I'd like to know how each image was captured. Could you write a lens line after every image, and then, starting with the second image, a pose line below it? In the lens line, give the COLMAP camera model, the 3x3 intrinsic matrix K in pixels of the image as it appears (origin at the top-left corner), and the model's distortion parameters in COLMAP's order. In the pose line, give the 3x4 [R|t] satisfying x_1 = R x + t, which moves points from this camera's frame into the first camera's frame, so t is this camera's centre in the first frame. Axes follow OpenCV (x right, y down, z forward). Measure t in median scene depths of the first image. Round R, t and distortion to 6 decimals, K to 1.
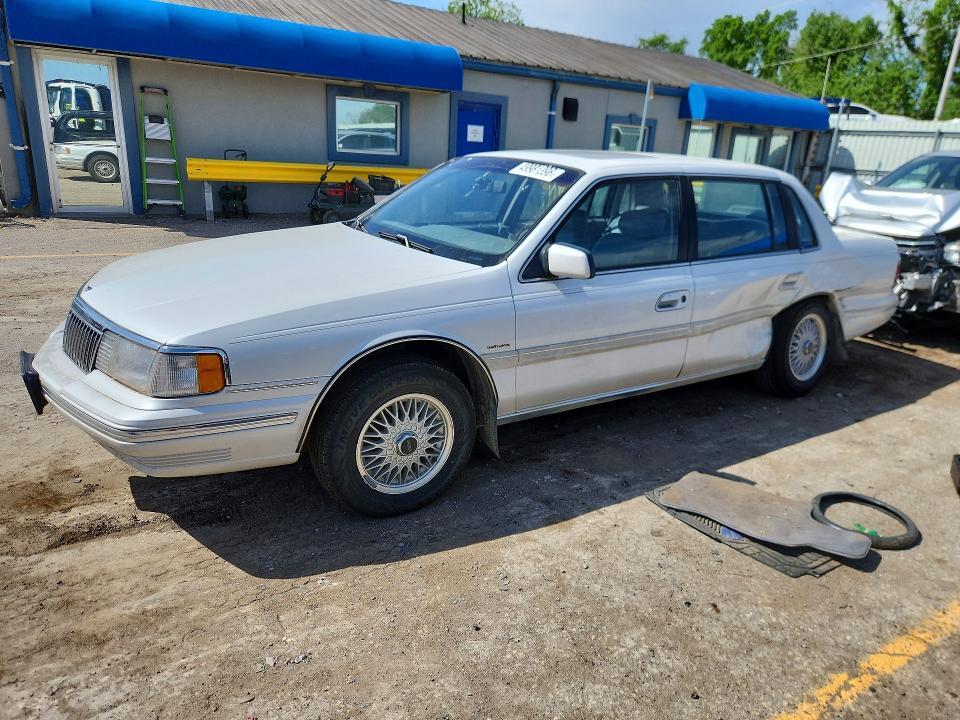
lens RADIAL K [[645.3, 0, 480.0], [0, 645.3, 360.0], [0, 0, 1]] dist [0.053926, -0.046096]
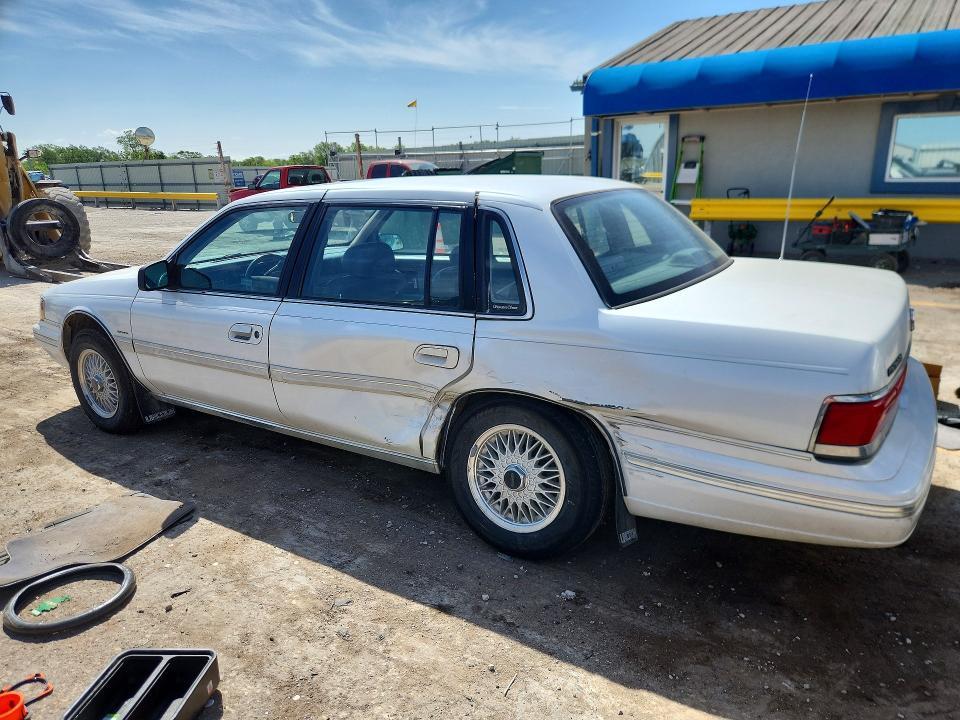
lens RADIAL K [[645.3, 0, 480.0], [0, 645.3, 360.0], [0, 0, 1]] dist [0.053926, -0.046096]
pose [[0.412243, 0.185118, -0.892069, 1.080477], [-0.239745, 0.966673, 0.089808, -0.184591], [0.878964, 0.176846, 0.442885, 0.740182]]
